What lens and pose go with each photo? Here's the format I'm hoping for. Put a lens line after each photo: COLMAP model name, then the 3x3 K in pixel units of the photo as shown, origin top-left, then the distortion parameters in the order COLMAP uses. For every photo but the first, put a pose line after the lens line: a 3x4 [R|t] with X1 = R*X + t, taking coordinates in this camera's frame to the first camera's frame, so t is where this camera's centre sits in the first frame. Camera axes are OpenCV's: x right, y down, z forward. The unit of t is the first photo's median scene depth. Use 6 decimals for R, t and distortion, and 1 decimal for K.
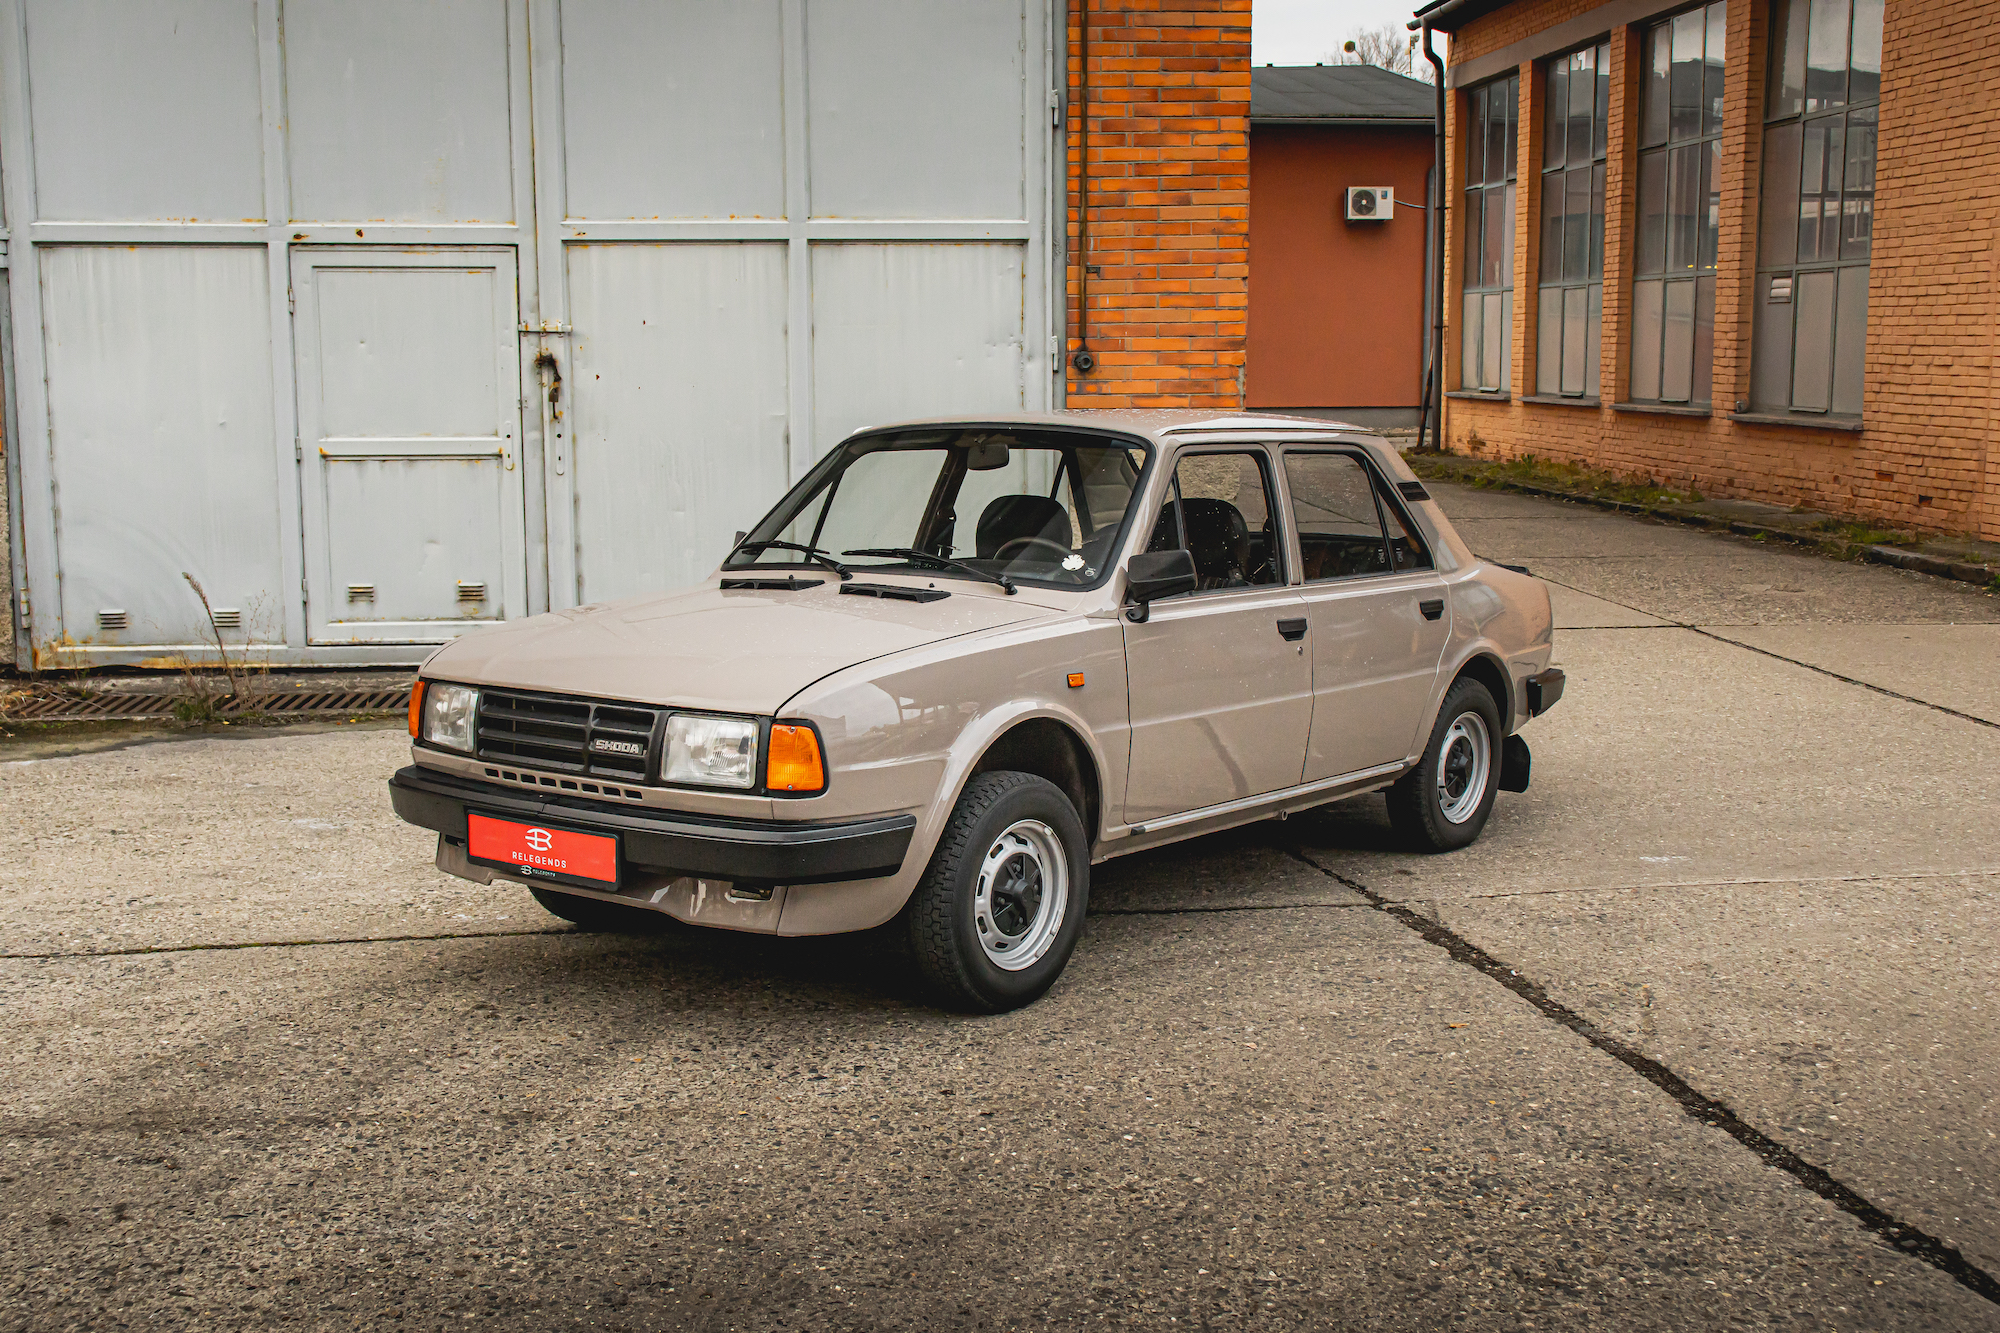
lens RADIAL K [[2197.7, 0, 1001.5], [0, 2197.7, 610.5], [0, 0, 1]] dist [0.013747, -0.002959]
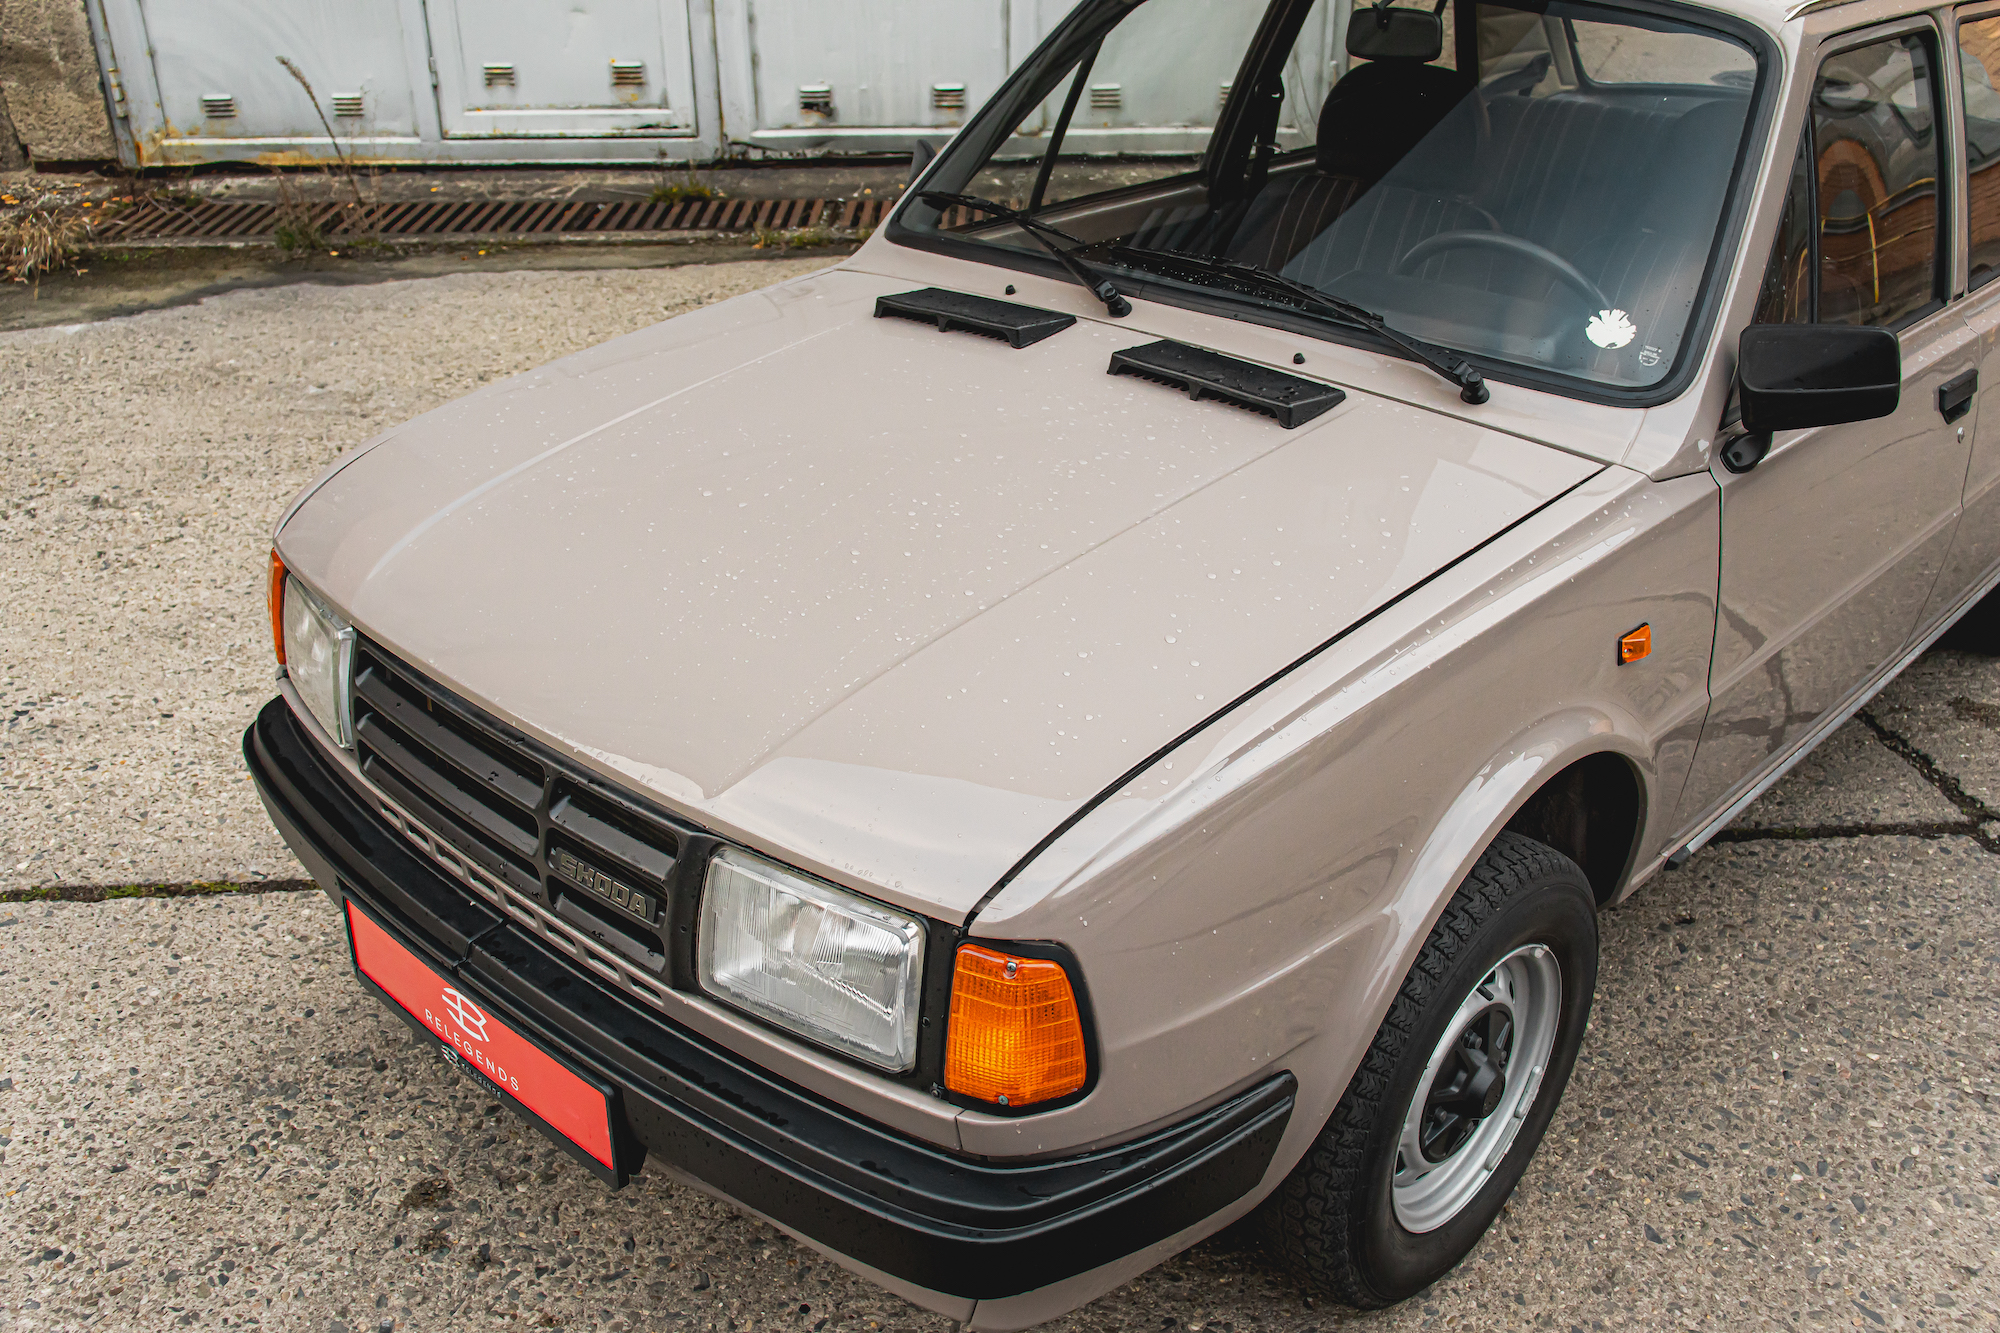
lens RADIAL K [[1850.6, 0, 1000.0], [0, 1850.6, 666.5], [0, 0, 1]] dist [-0.028854, 0.020069]
pose [[0.995025, 0.043557, -0.089605, -0.031318], [-0.009657, 0.937302, 0.348383, -0.048298], [0.099161, -0.345785, 0.933059, 0.318933]]
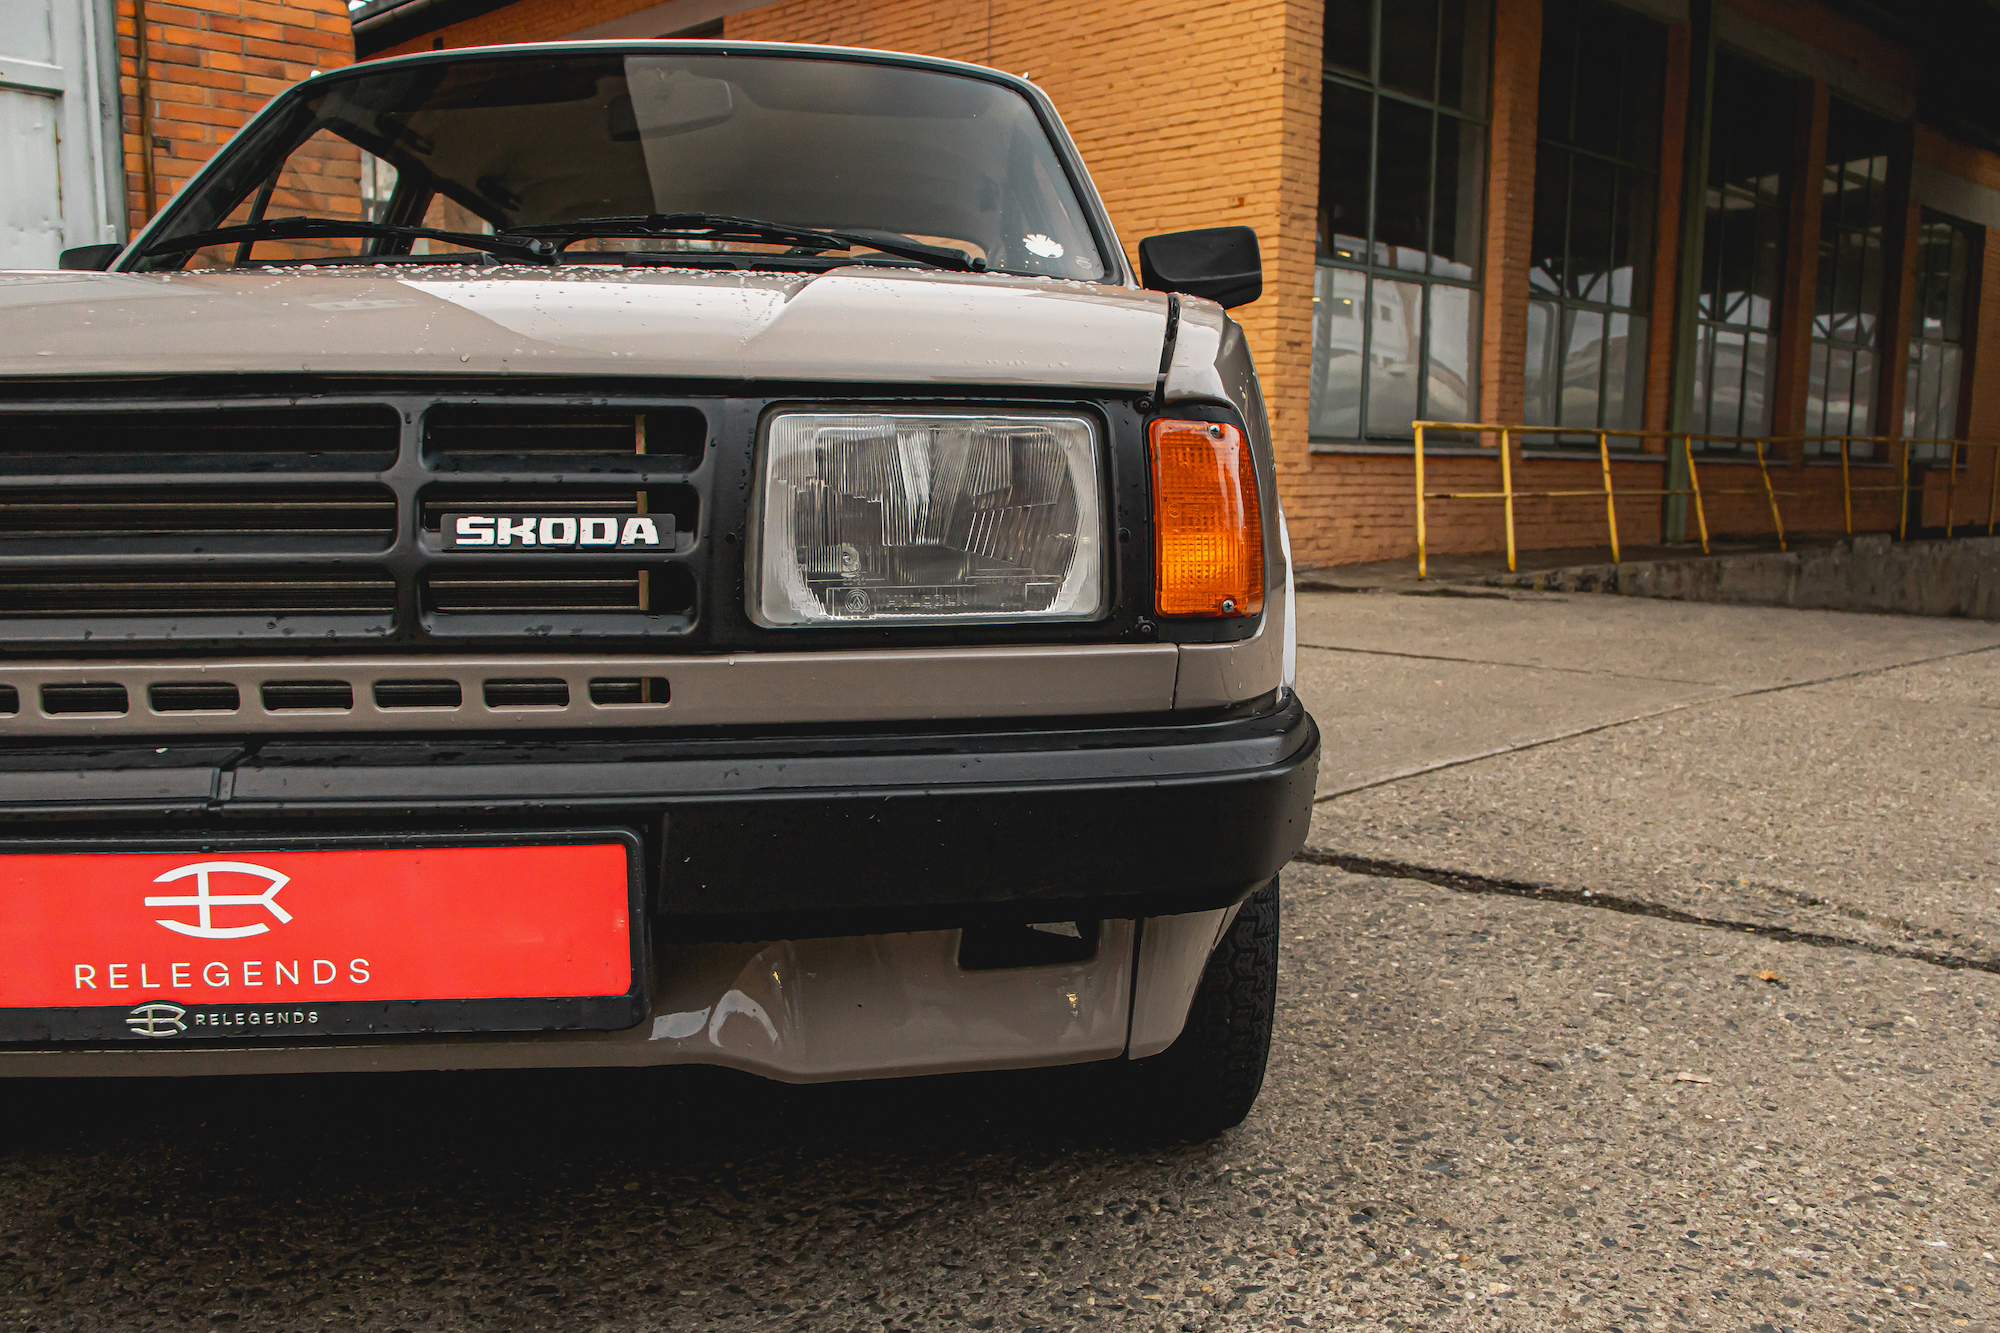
lens RADIAL K [[1674.9, 0, 977.5], [0, 1674.9, 679.2], [0, 0, 1]] dist [0.021403, -0.017672]
pose [[0.772290, -0.067933, 0.631628, -0.126870], [0.064897, 0.997501, 0.027934, 0.036617], [-0.631947, 0.019417, 0.774768, 0.369610]]
